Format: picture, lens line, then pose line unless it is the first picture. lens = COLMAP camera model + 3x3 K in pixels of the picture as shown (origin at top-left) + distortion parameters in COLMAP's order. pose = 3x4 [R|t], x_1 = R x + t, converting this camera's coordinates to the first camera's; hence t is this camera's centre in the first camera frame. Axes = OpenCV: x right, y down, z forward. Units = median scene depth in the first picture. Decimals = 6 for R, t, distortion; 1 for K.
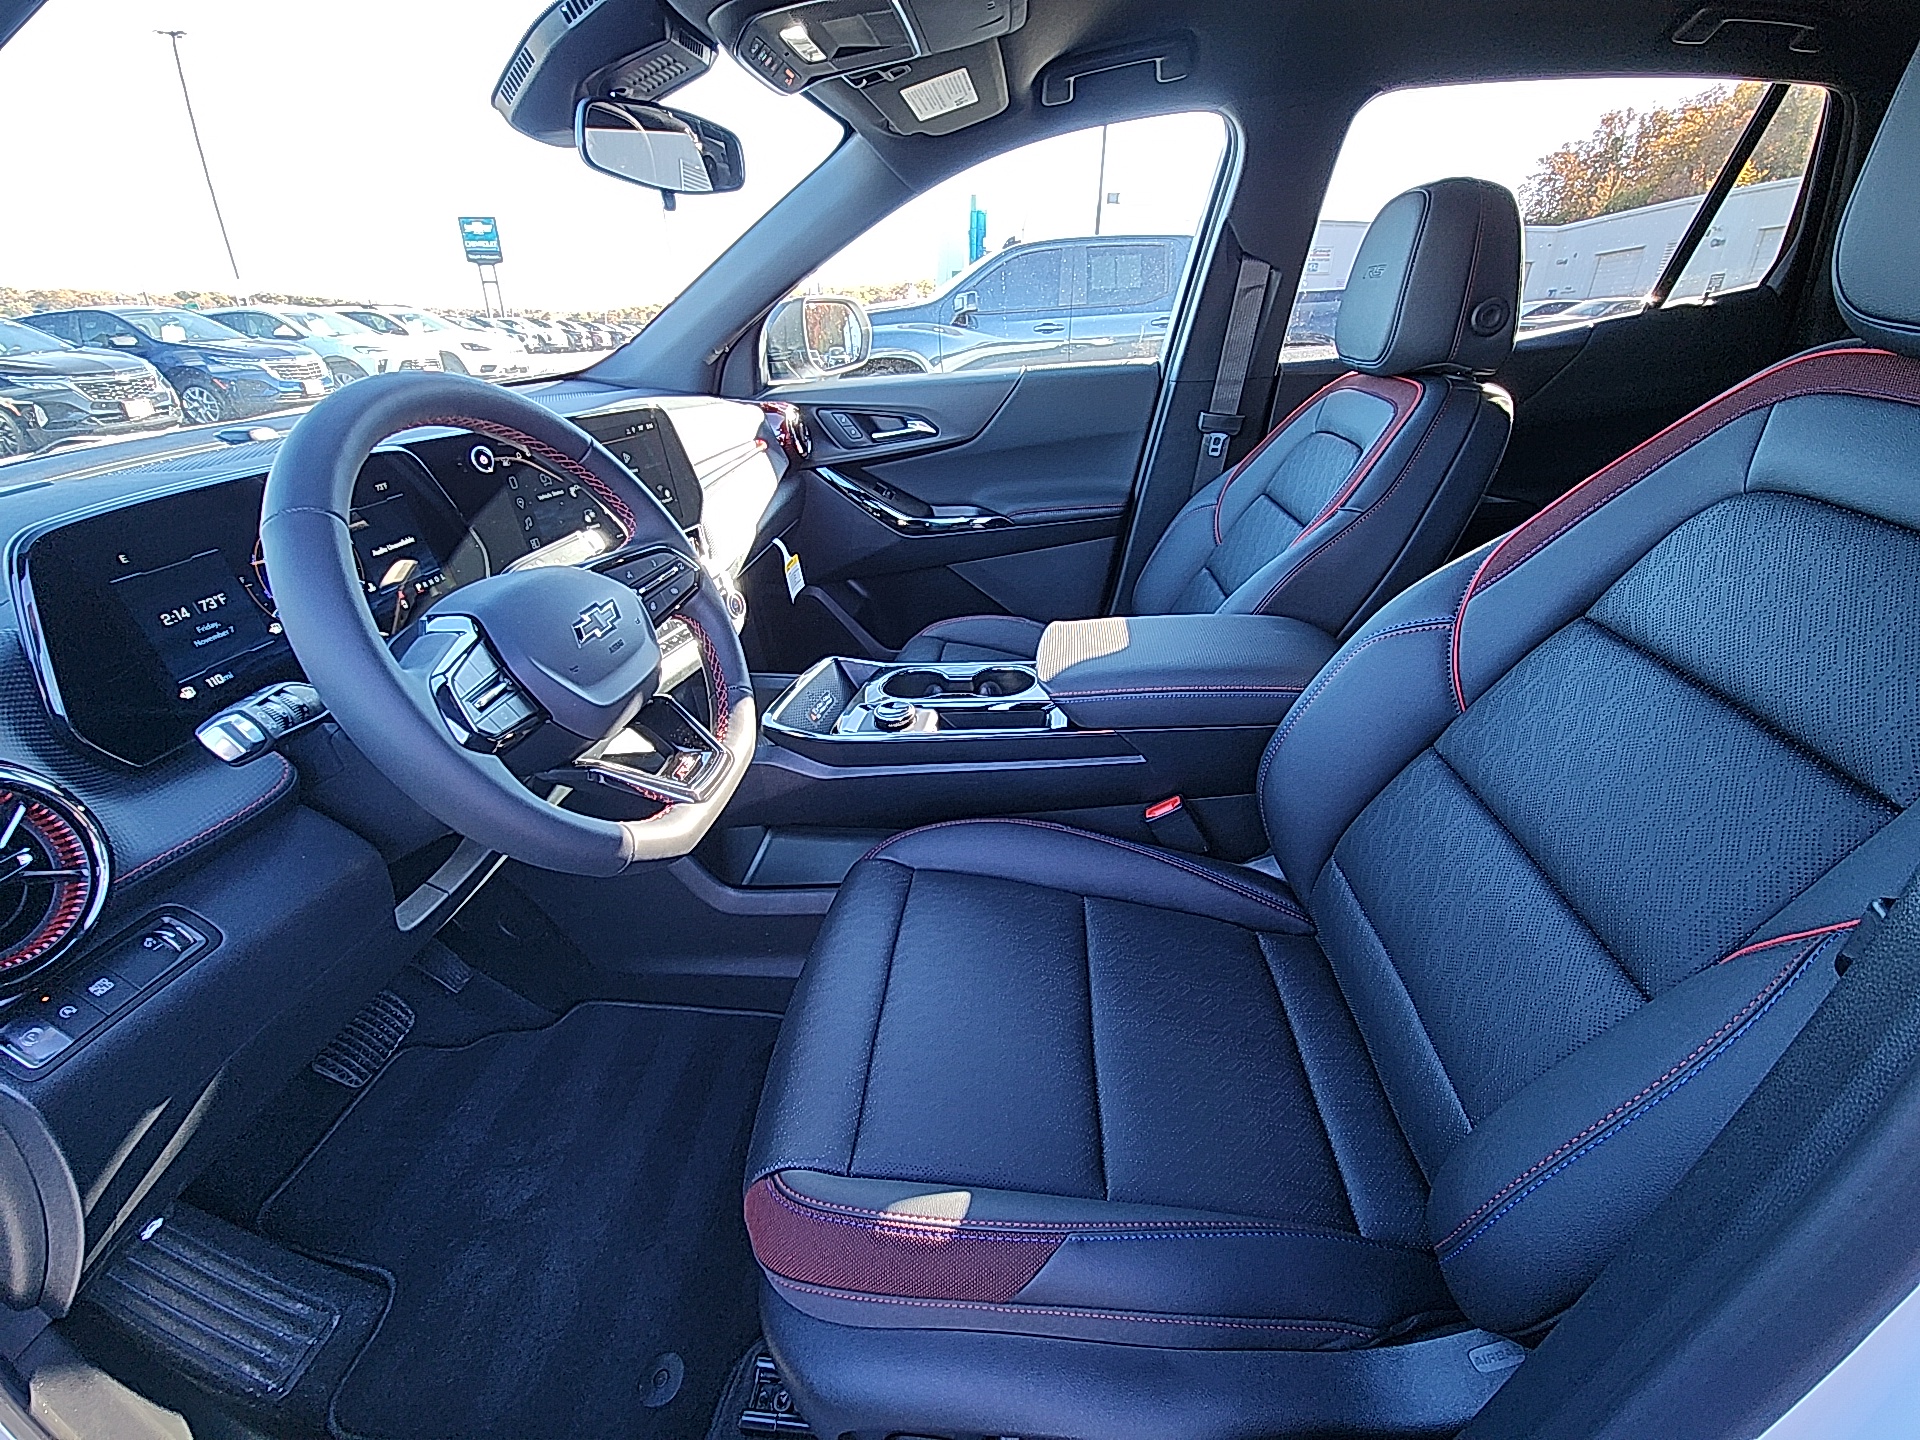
lens RADIAL K [[778.2, 0, 948.9], [0, 778.2, 714.6], [0, 0, 1]] dist [0.007260, -0.007039]
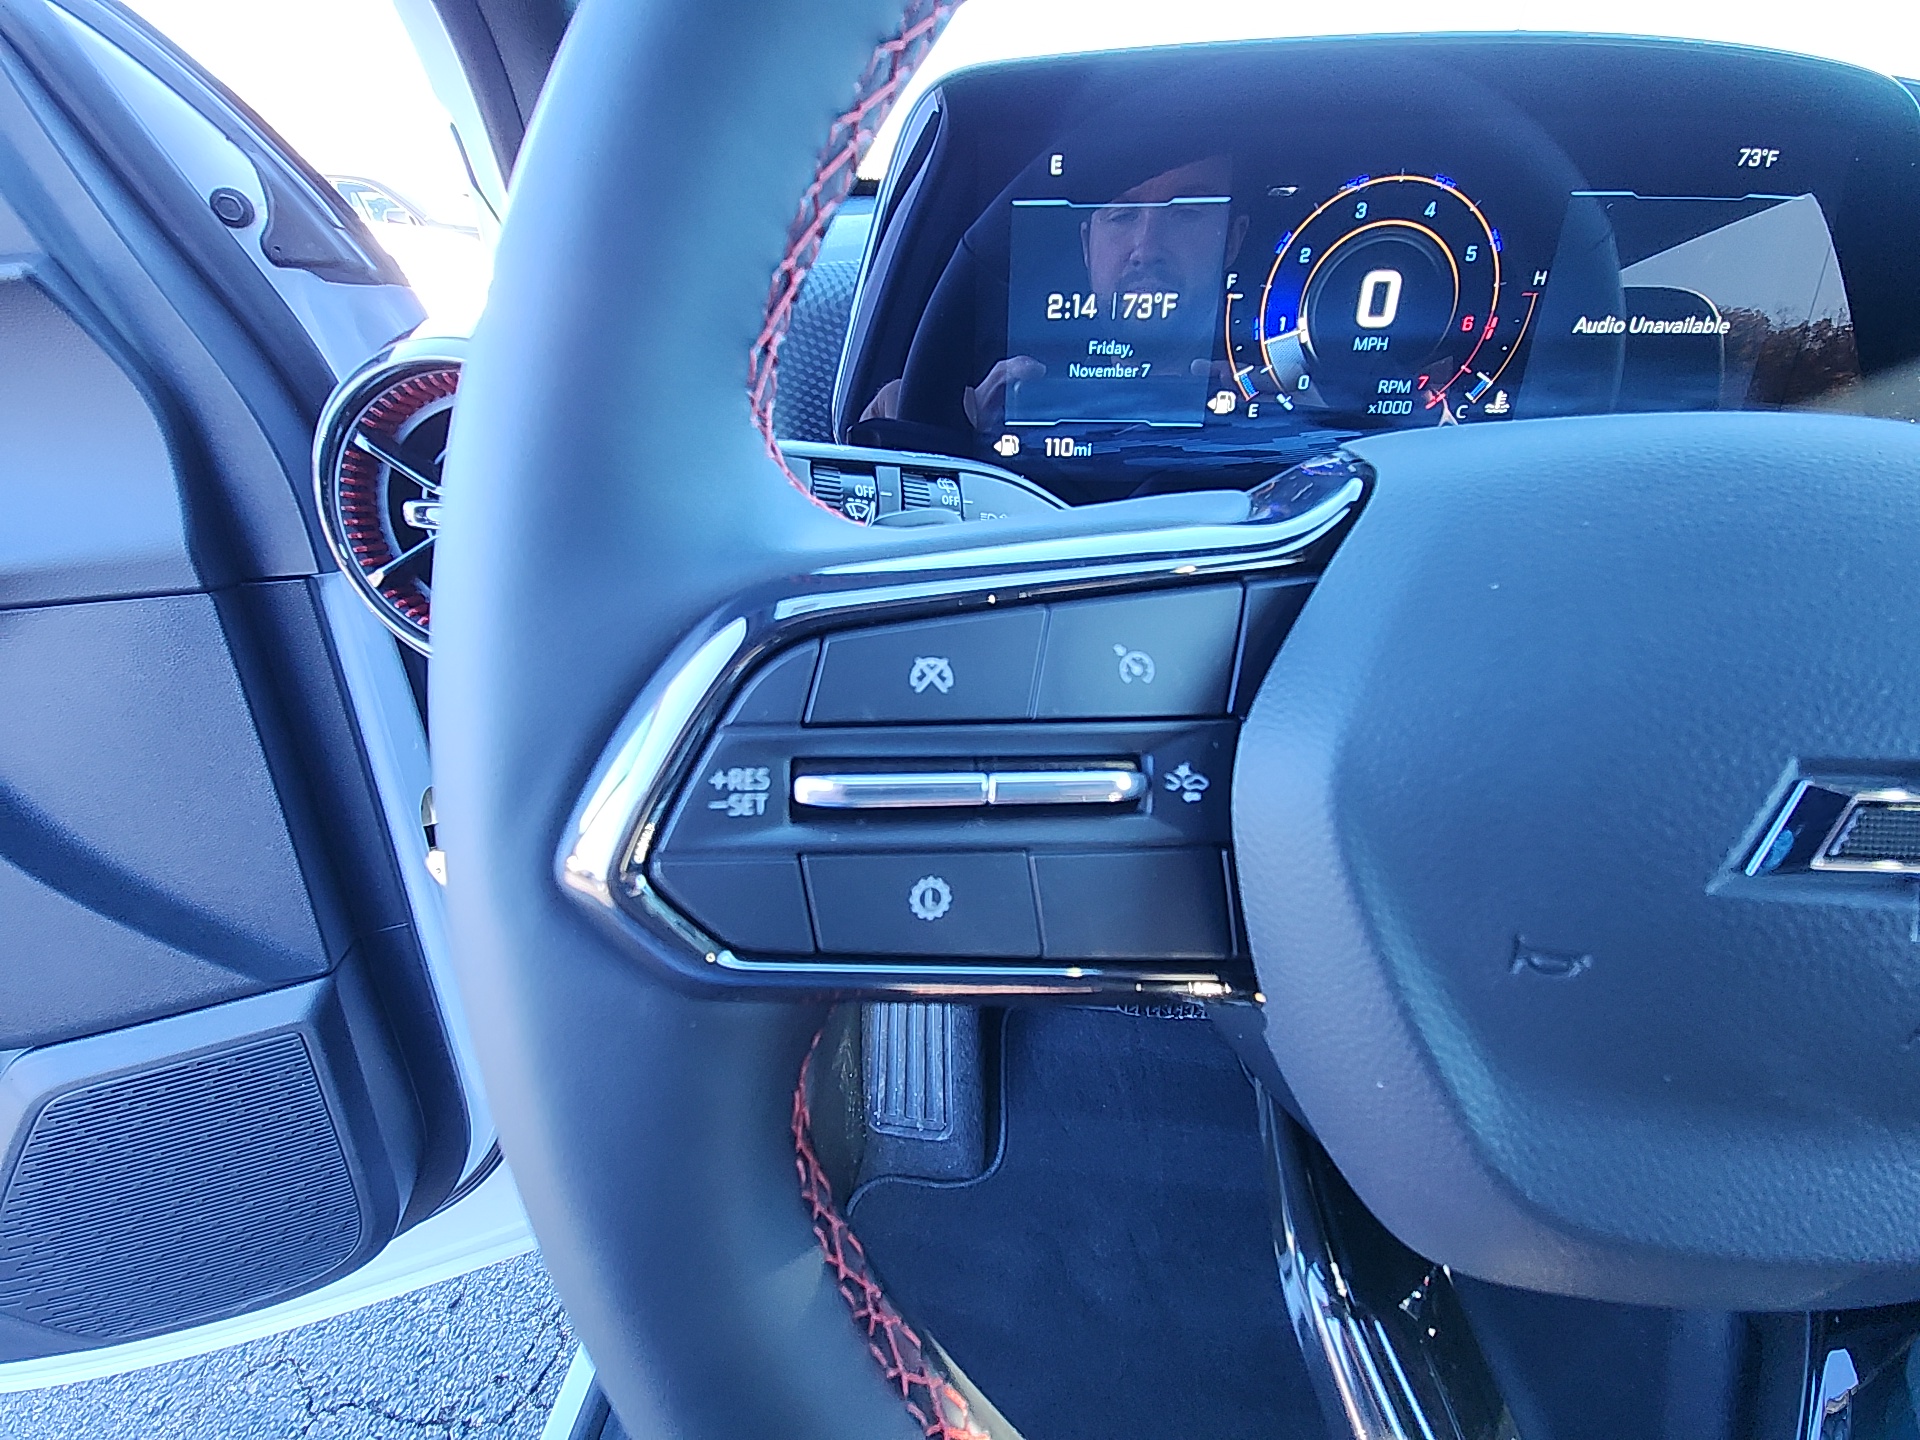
lens RADIAL K [[778.2, 0, 963.3], [0, 778.2, 710.7], [0, 0, 1]] dist [0.007260, -0.007039]
pose [[0.014792, 0.533955, -0.845384, -0.267310], [-0.461847, 0.753530, 0.467857, -0.088197], [0.886836, 0.383517, 0.257752, 0.600876]]
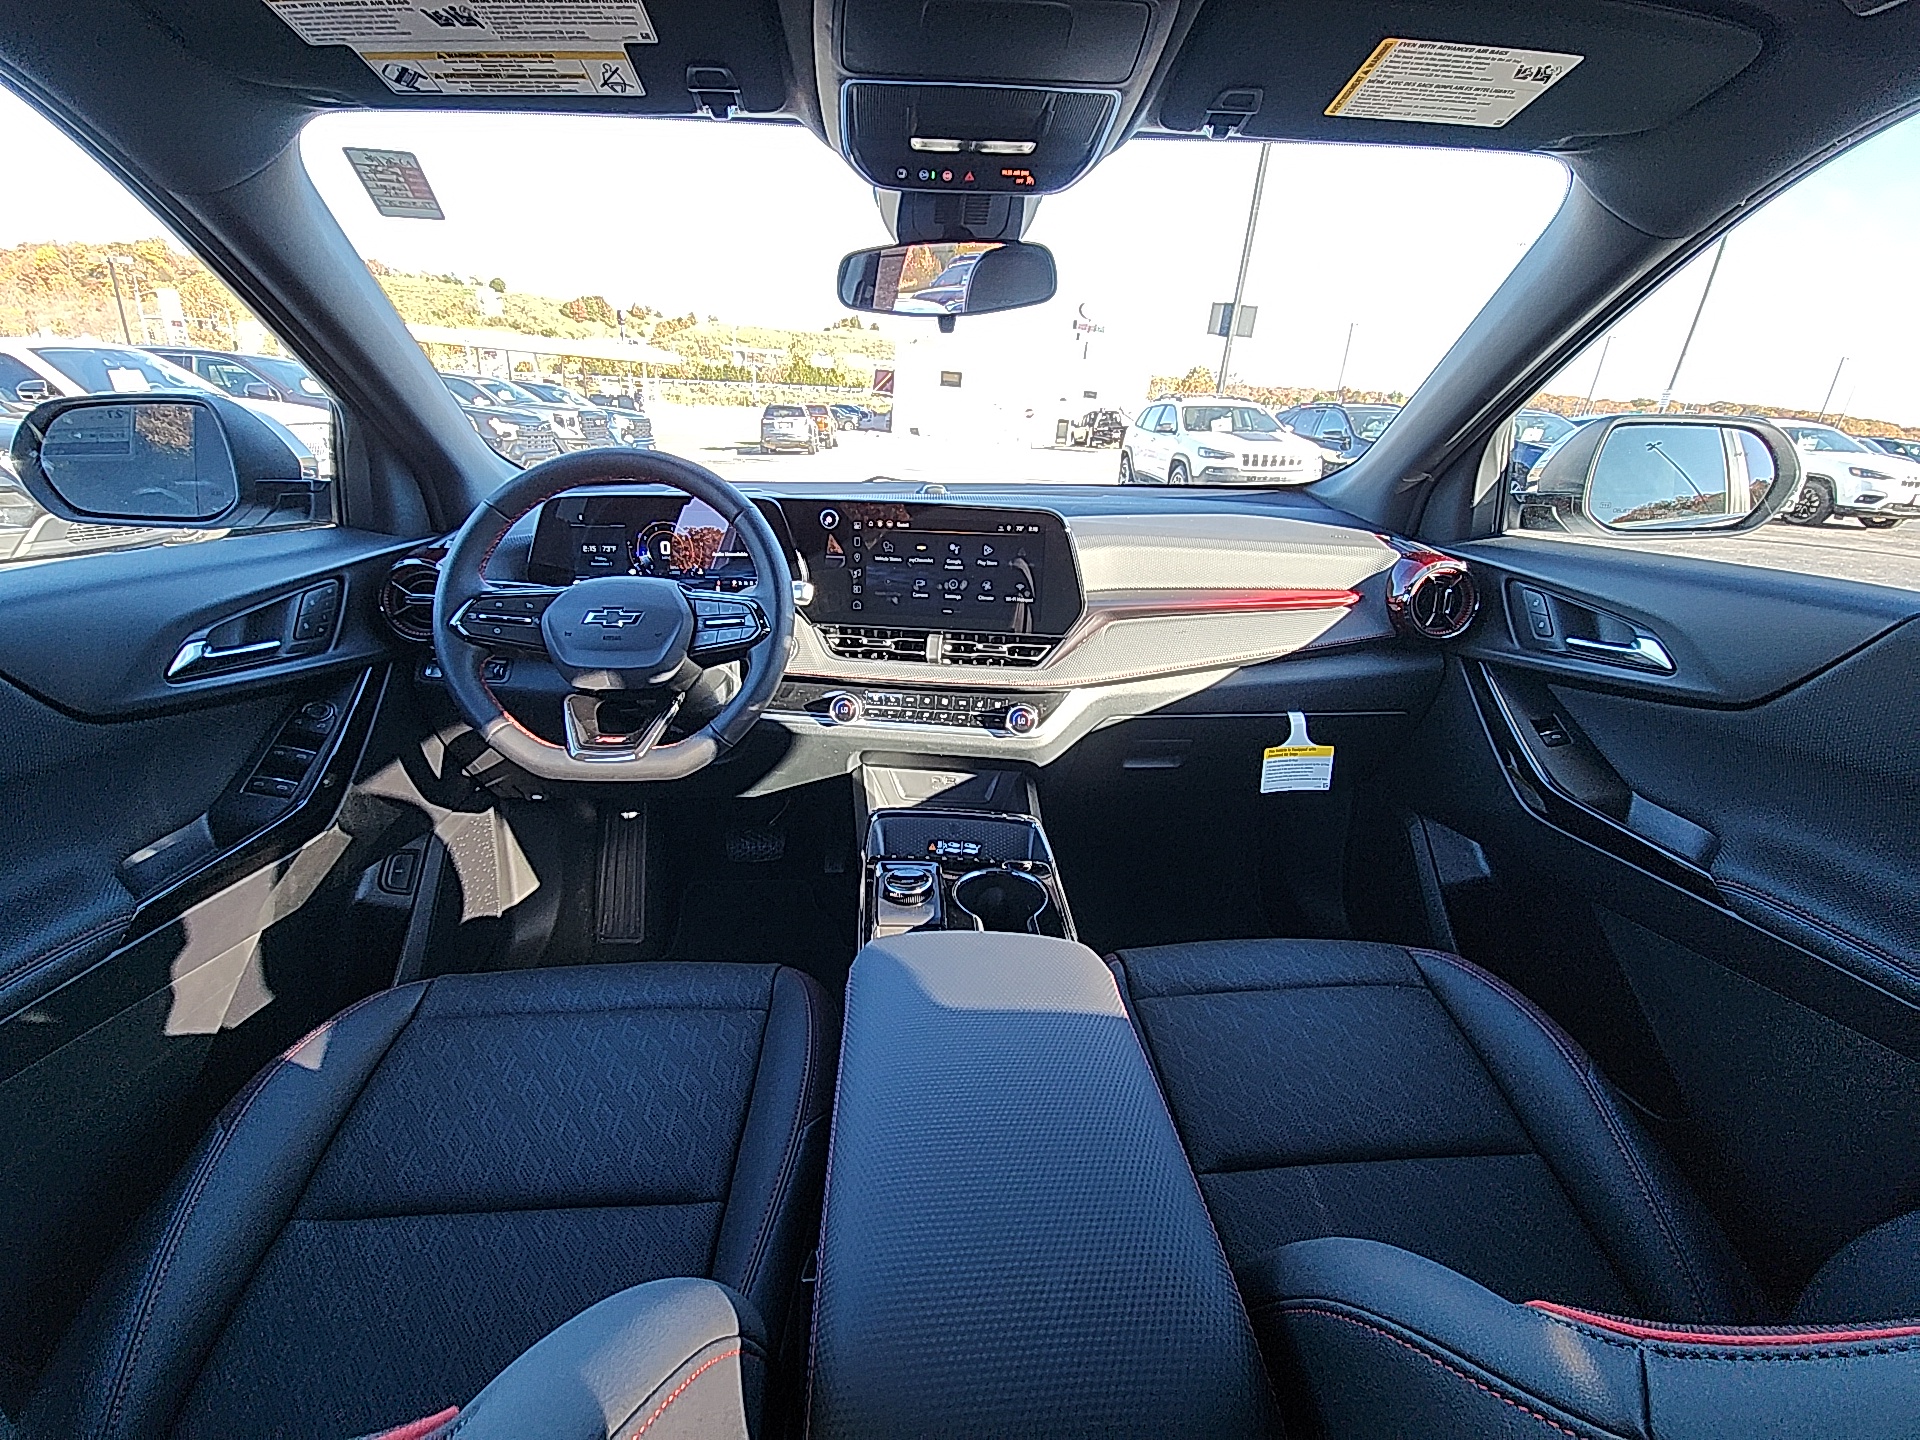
lens RADIAL K [[778.2, 0, 963.0], [0, 778.2, 711.3], [0, 0, 1]] dist [0.007260, -0.007039]
pose [[0.168730, 0.374369, -0.911799, 0.813362], [-0.479306, 0.839487, 0.255983, -0.510742], [0.861276, 0.393839, 0.321084, 0.904046]]
